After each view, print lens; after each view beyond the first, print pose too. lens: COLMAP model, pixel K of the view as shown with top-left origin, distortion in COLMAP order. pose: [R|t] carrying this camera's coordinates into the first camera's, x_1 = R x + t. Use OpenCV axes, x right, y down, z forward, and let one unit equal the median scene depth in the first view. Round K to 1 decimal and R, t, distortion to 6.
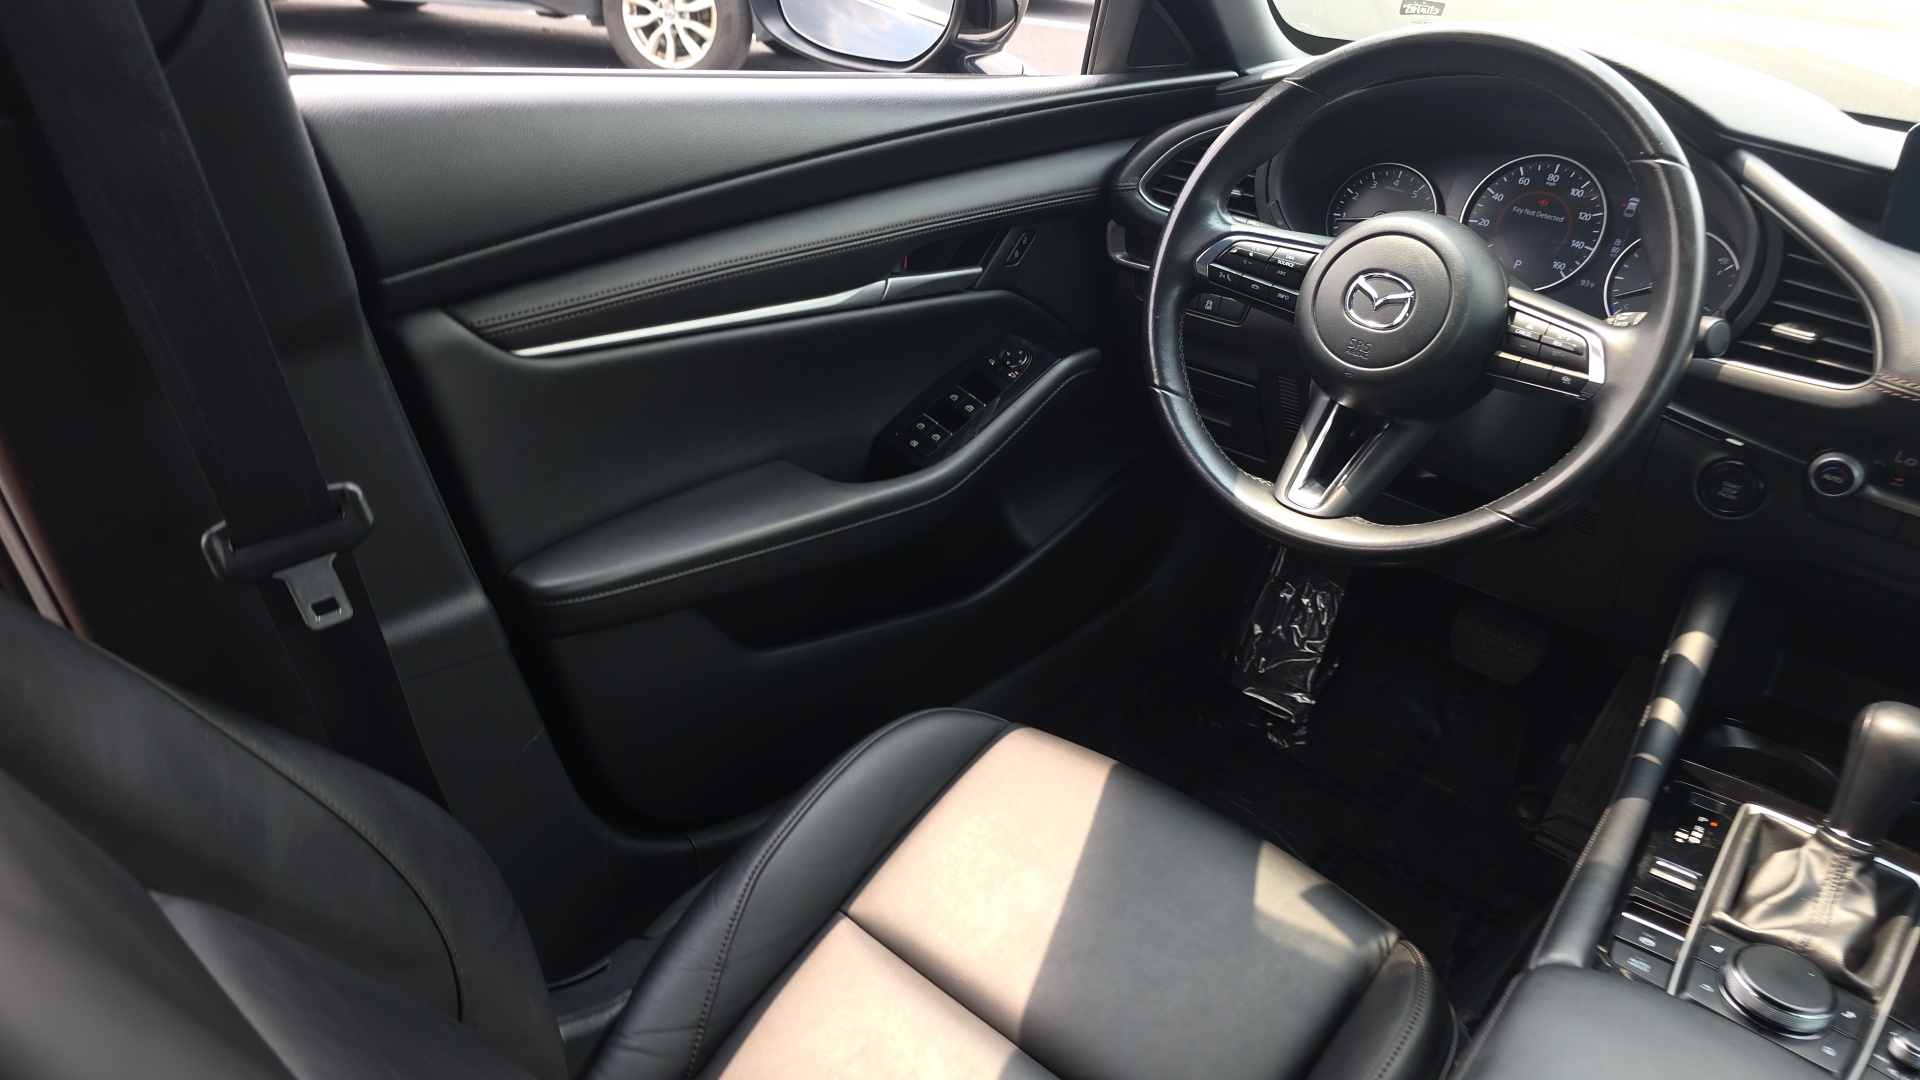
lens RADIAL K [[1287.4, 0, 955.9], [0, 1287.4, 567.5], [0, 0, 1]] dist [0.045650, -0.055702]
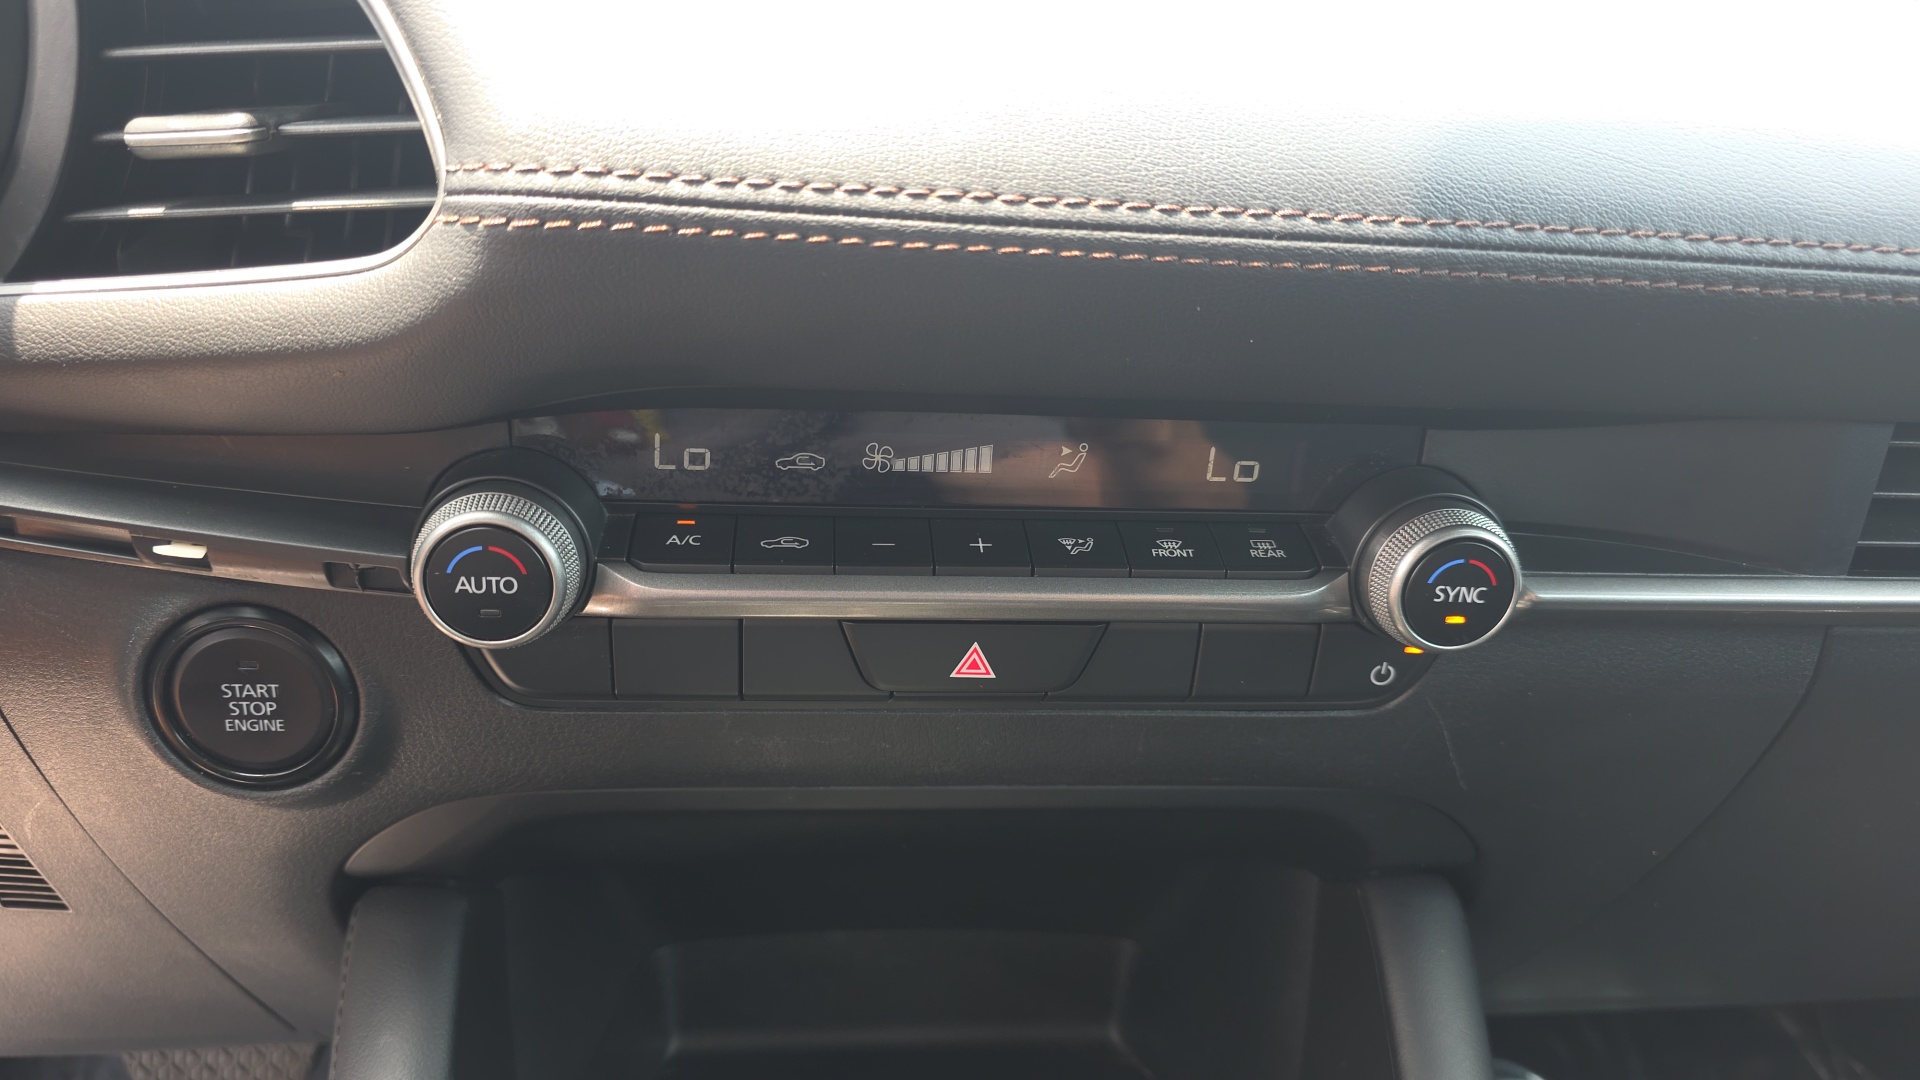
lens RADIAL K [[1357.0, 0, 960.0], [0, 1357.0, 540.0], [0, 0, 1]] dist [0.033962, -0.063269]
pose [[0.690955, -0.291883, 0.661351, 0.529757], [0.361687, 0.931704, 0.033324, -0.048373], [-0.625910, 0.216177, 0.749336, 0.683446]]
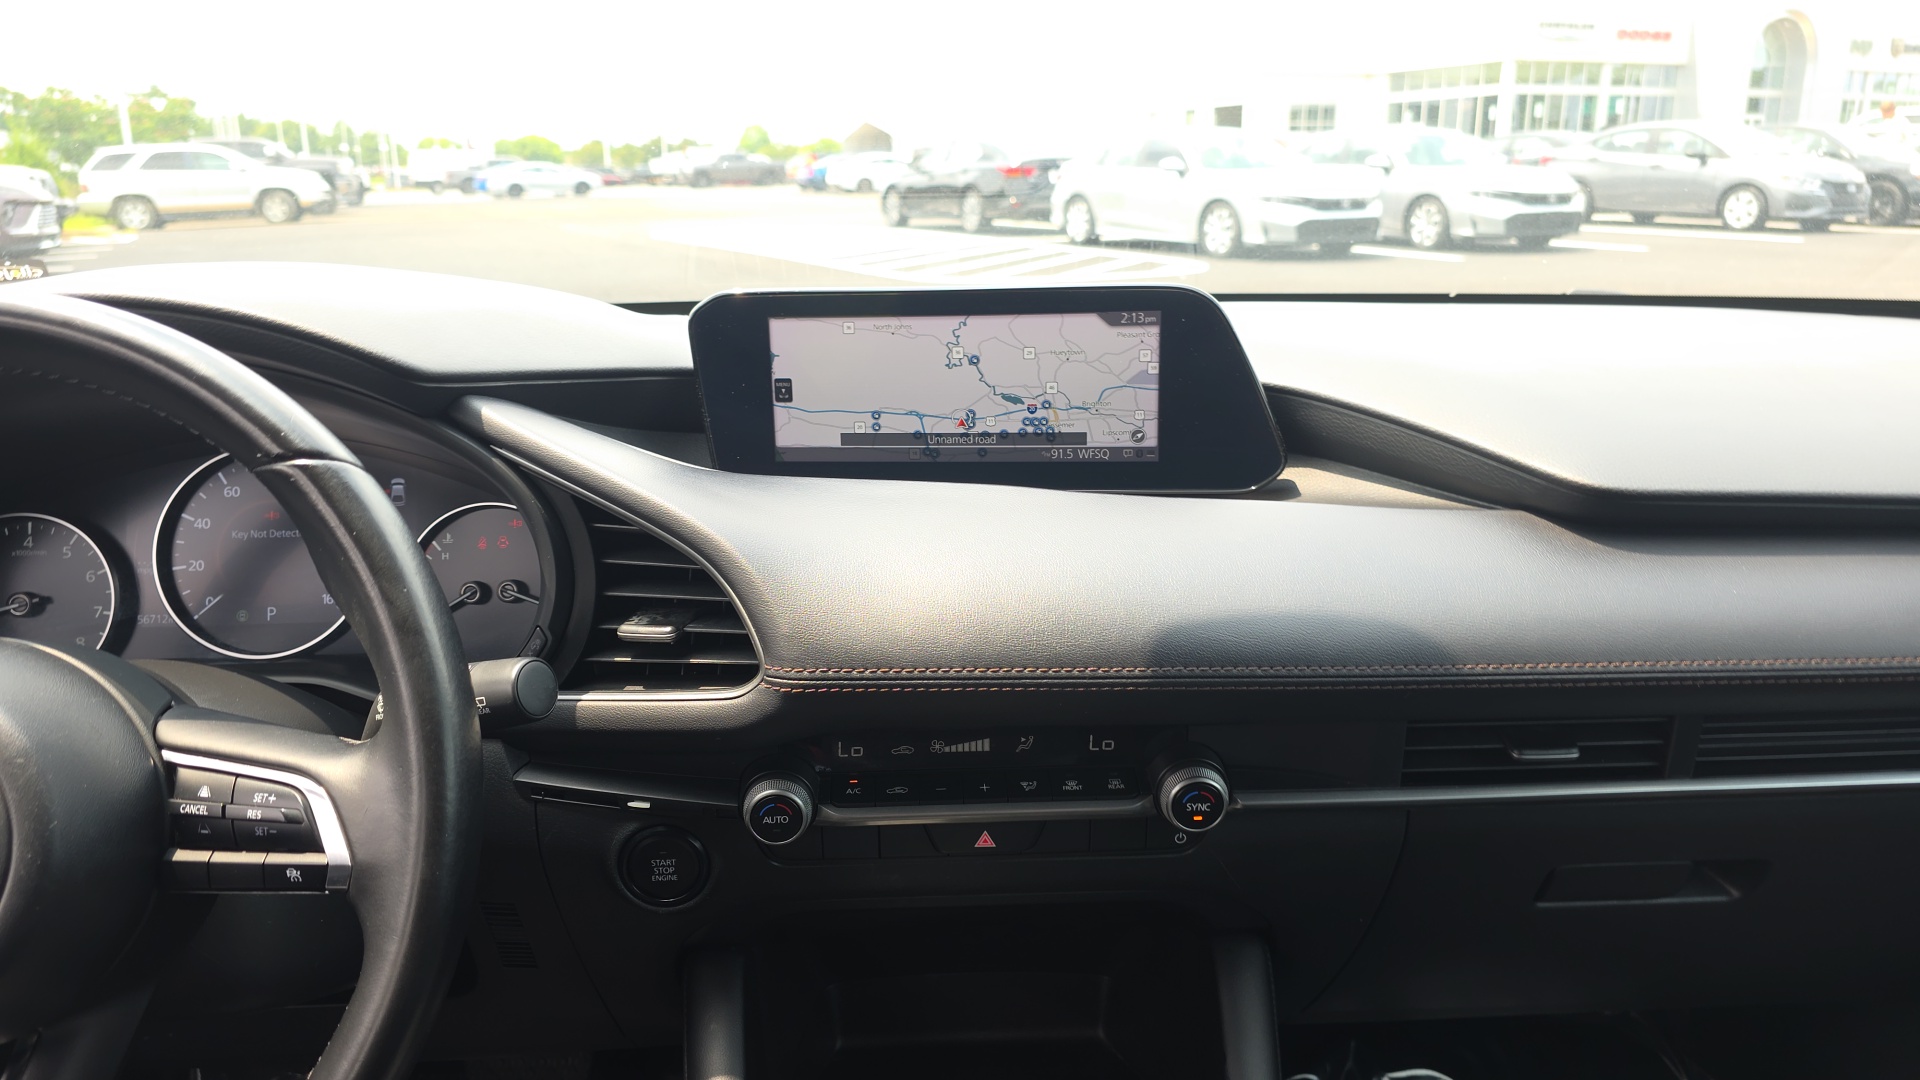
lens RADIAL K [[1304.1, 0, 936.9], [0, 1304.1, 526.0], [0, 0, 1]] dist [0.097033, -0.177850]
pose [[0.729290, -0.282176, 0.623307, 0.341708], [0.399944, 0.914963, -0.053737, -0.131106], [-0.555140, 0.288478, 0.780128, 0.367469]]
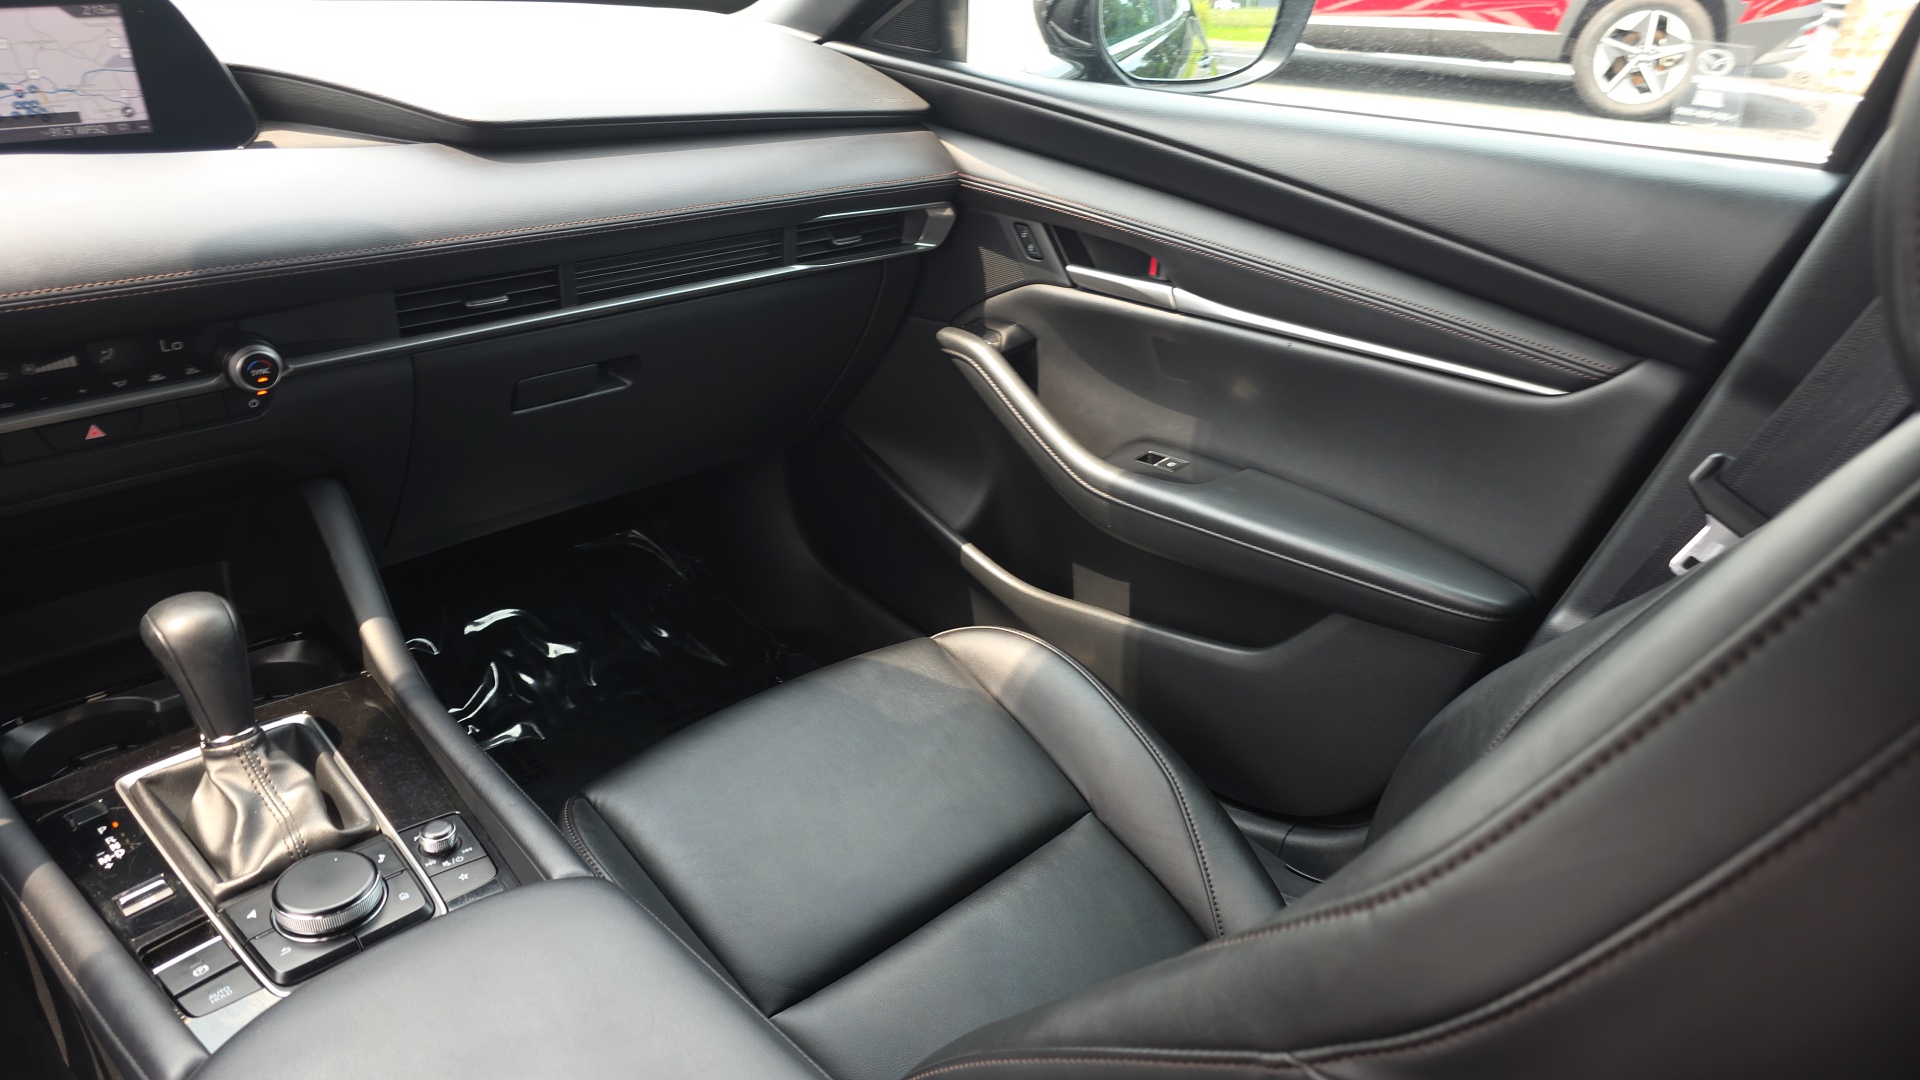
lens RADIAL K [[1306.9, 0, 986.8], [0, 1306.9, 576.4], [0, 0, 1]] dist [0.049318, -0.048354]
pose [[0.089695, -0.552156, 0.828902, -0.013541], [0.444182, 0.767082, 0.462912, -0.081325], [-0.891436, 0.326662, 0.314061, 0.132669]]
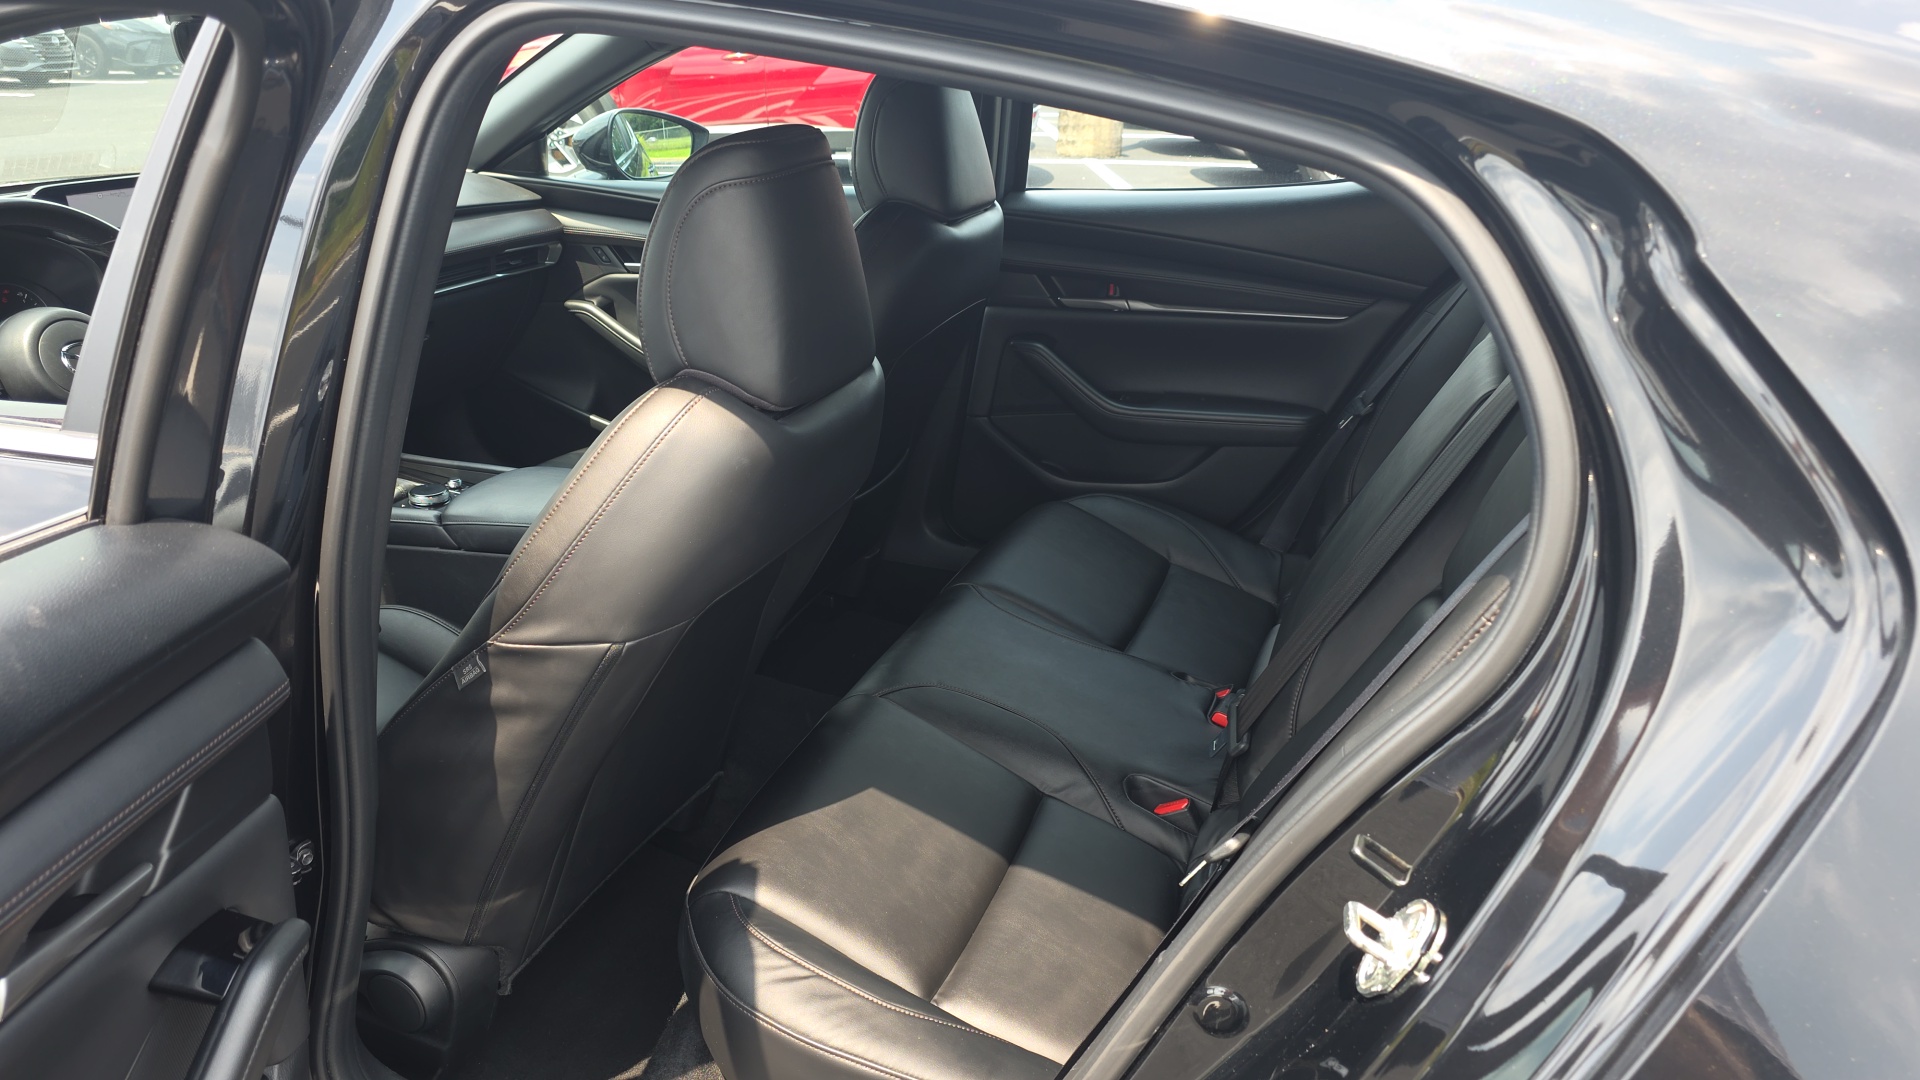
lens RADIAL K [[1280.1, 0, 944.4], [0, 1280.1, 498.3], [0, 0, 1]] dist [0.093208, -0.119456]
pose [[-0.342571, -0.423736, 0.838506, -1.475136], [0.409541, 0.735895, 0.539199, -0.504058], [-0.845530, 0.528116, -0.078559, 0.271771]]
